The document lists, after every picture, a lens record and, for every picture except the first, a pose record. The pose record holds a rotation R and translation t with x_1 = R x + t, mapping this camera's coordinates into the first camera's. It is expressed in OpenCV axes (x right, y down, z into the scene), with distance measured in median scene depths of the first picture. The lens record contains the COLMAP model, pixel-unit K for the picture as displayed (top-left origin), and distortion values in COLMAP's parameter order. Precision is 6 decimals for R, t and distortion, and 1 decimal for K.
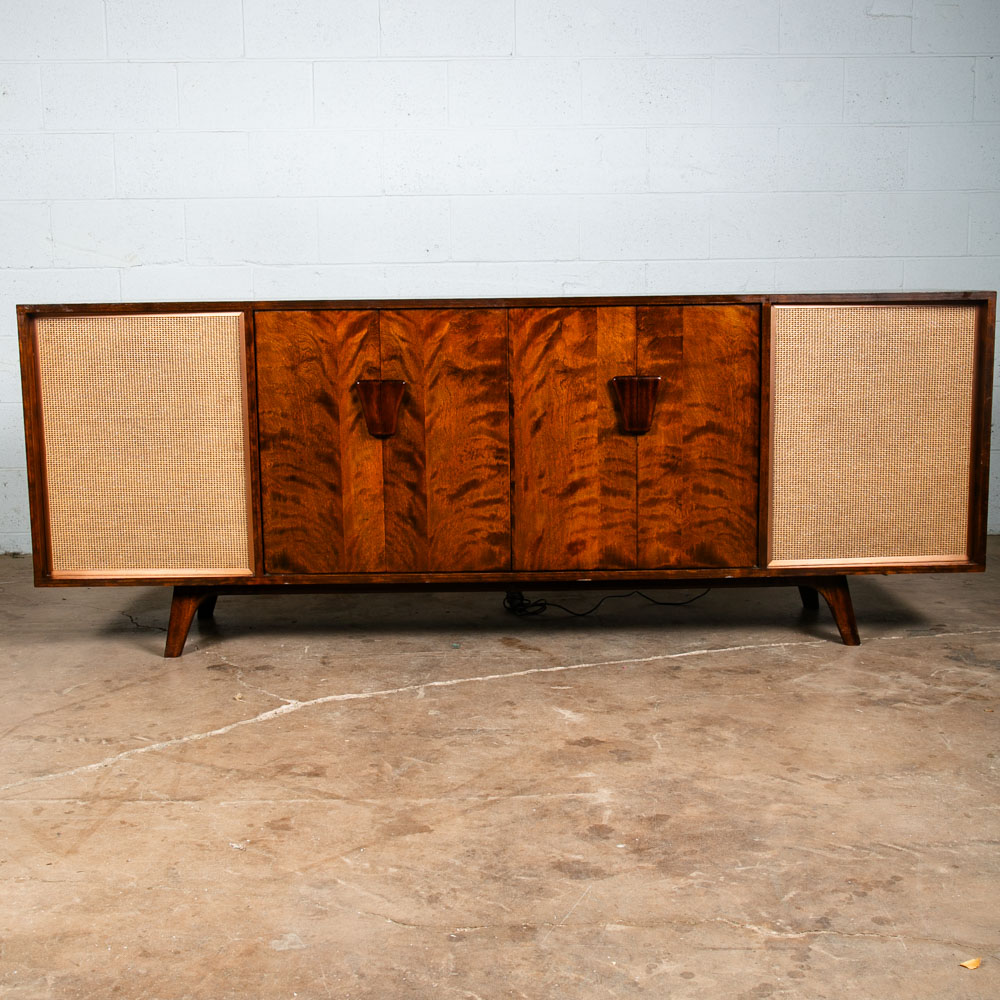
lens RADIAL K [[1403.5, 0, 500.0], [0, 1403.5, 500.0], [0, 0, 1]] dist [-0.035761, 0.016601]
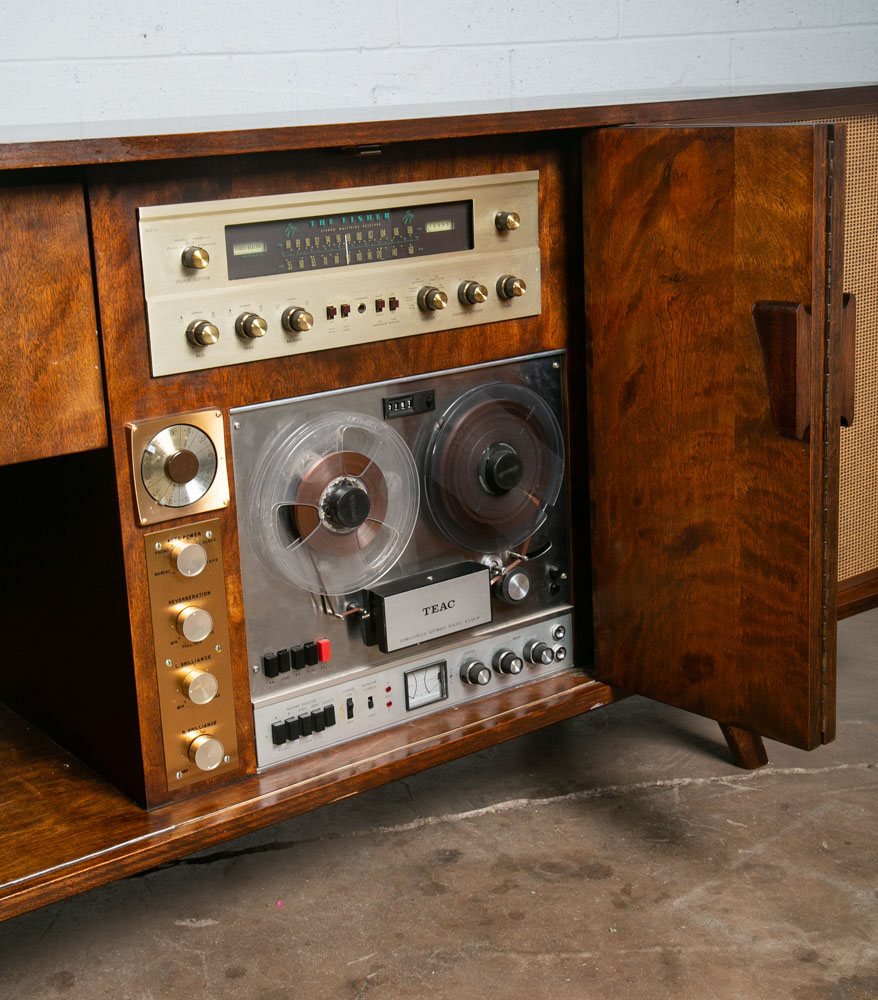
lens RADIAL K [[1595.7, 0, 438.0], [0, 1595.7, 469.4], [0, 0, 1]] dist [0.041279, 0.212727]
pose [[0.998477, -0.012181, -0.053805, 0.220883], [0.016628, 0.996412, 0.082991, -0.097242], [0.052601, -0.083759, 0.995097, 0.622188]]
